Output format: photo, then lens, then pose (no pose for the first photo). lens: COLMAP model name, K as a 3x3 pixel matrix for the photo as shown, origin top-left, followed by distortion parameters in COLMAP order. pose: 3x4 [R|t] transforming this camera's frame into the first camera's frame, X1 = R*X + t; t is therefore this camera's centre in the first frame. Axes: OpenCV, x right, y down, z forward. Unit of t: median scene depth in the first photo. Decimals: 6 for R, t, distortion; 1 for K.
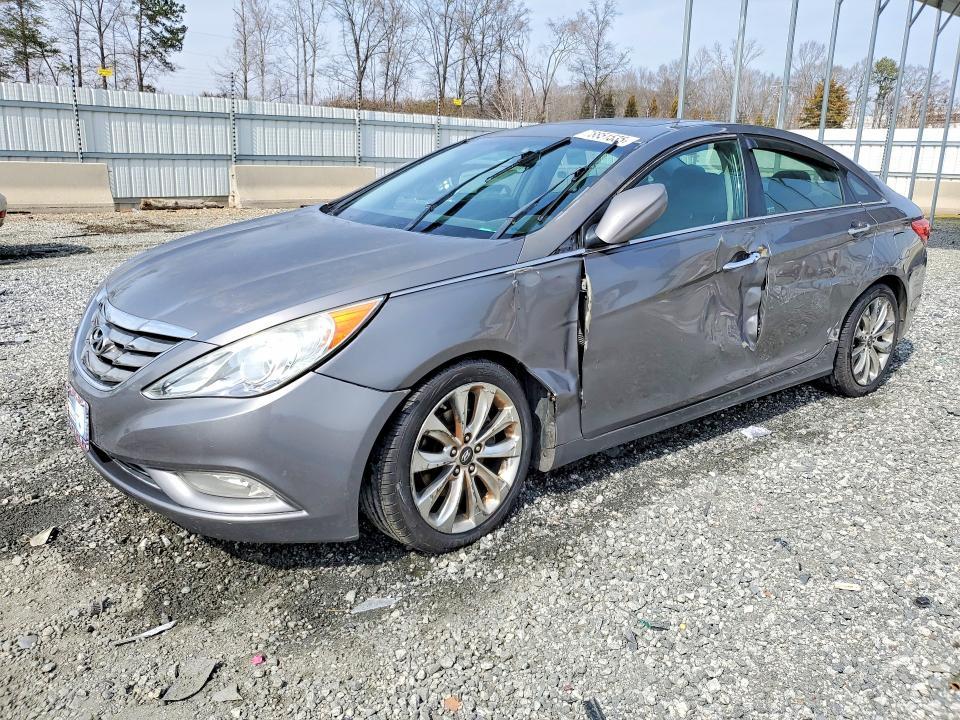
lens RADIAL K [[761.6, 0, 480.0], [0, 761.6, 360.0], [0, 0, 1]] dist [0.052679, 0.002039]
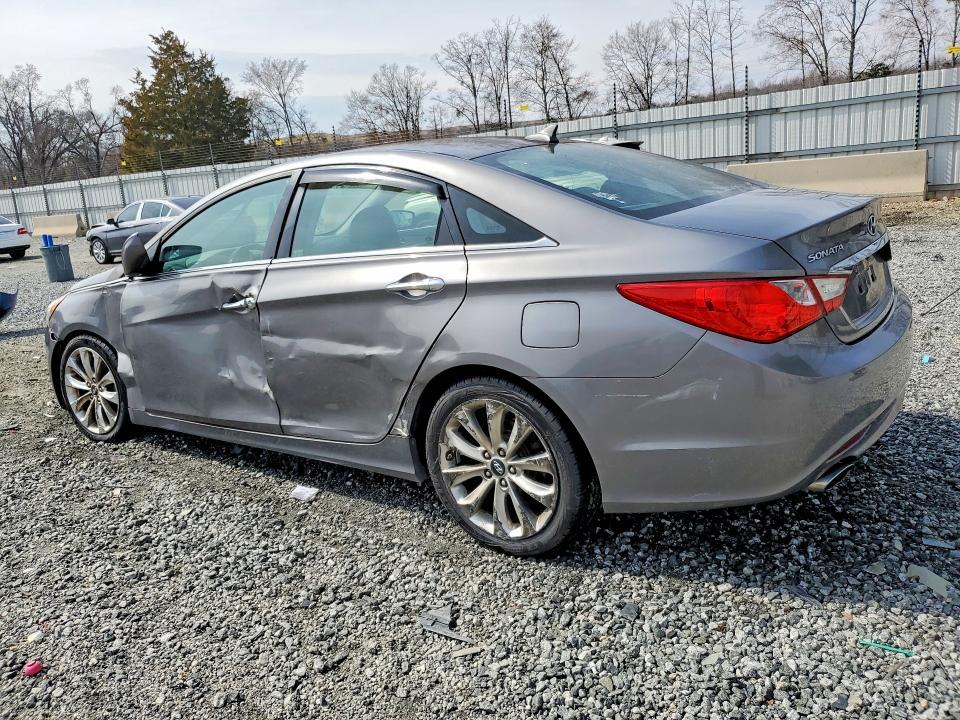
lens RADIAL K [[761.6, 0, 480.0], [0, 761.6, 360.0], [0, 0, 1]] dist [0.052679, 0.002039]
pose [[-0.032748, 0.225103, -0.973784, 0.704554], [-0.177737, 0.957466, 0.227308, -0.177623], [0.983533, 0.180522, 0.008654, 0.699995]]
